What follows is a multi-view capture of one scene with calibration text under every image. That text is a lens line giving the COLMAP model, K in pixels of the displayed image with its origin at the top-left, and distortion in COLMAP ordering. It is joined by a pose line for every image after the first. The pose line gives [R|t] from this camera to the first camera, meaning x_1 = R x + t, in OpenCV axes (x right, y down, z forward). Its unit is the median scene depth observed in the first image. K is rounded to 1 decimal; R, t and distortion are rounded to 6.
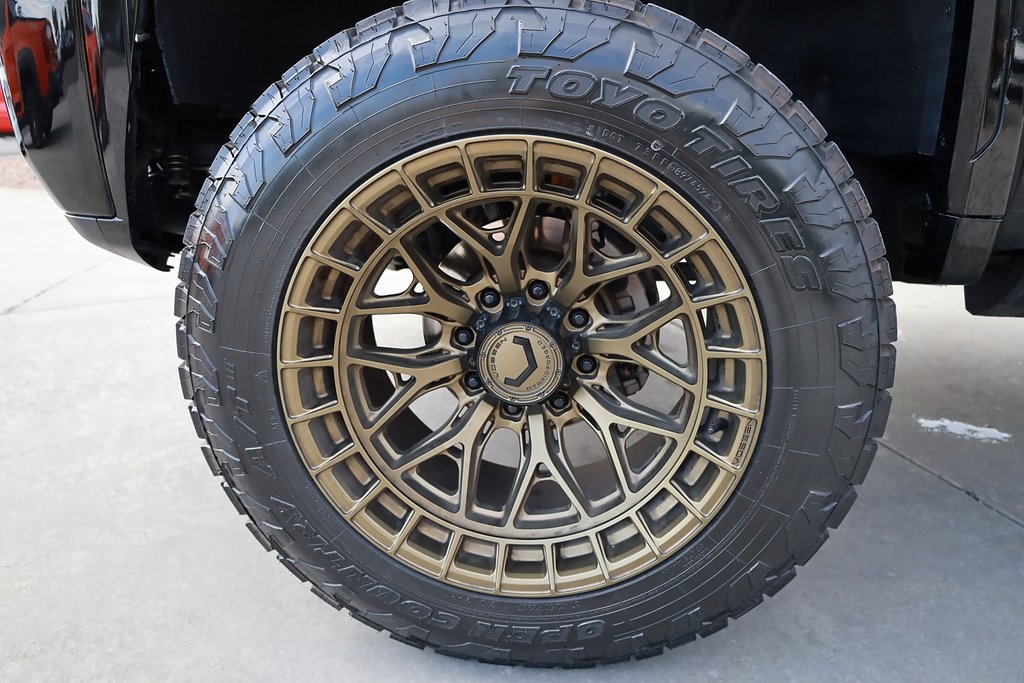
lens RADIAL K [[696.9, 0, 506.4], [0, 696.9, 338.1], [0, 0, 1]] dist [-0.011195, -0.000634]
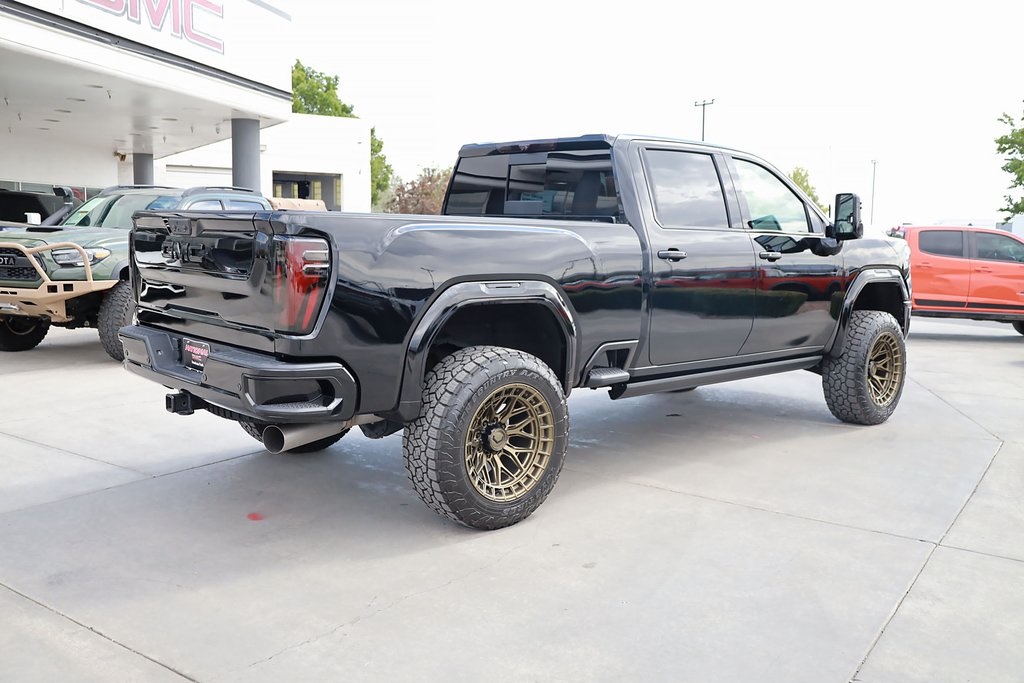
lens RADIAL K [[961.7, 0, 513.6], [0, 961.7, 339.5], [0, 0, 1]] dist [-0.002667, 0.000000]
pose [[0.627688, -0.046520, 0.777074, -3.912256], [0.184312, 0.978712, -0.090288, -0.004897], [-0.756331, 0.199897, 0.622900, -2.380727]]
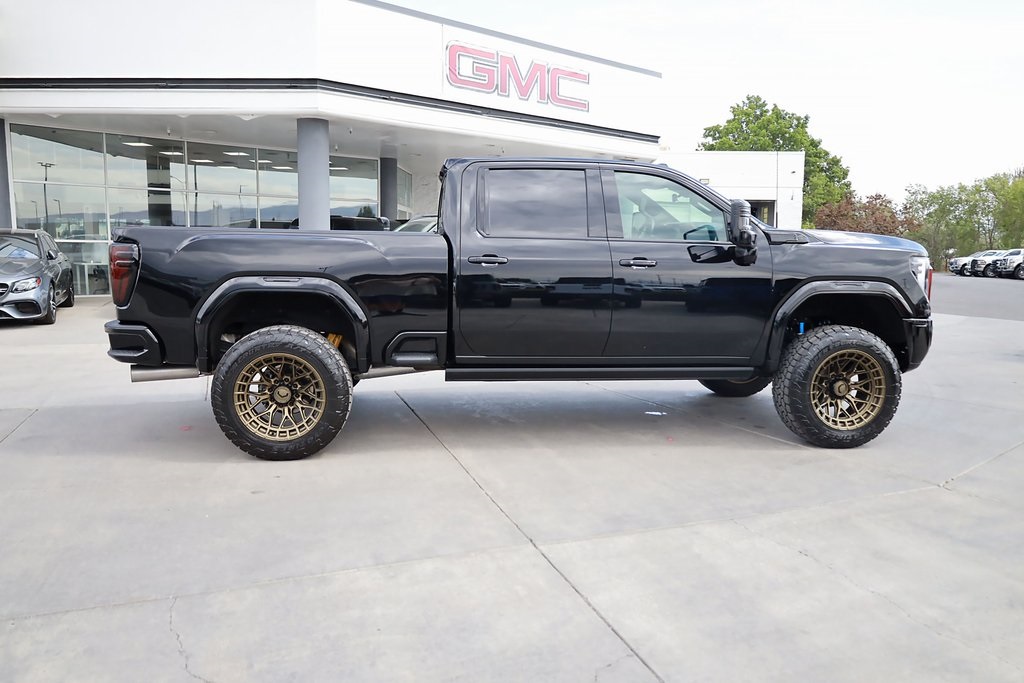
lens RADIAL K [[791.1, 0, 519.0], [0, 791.1, 336.7], [0, 0, 1]] dist [-0.014937, -0.011175]
pose [[0.971168, 0.015575, 0.237888, 0.315709], [0.024749, 0.985885, -0.165582, 0.610737], [-0.237110, 0.166696, 0.957075, -4.914722]]
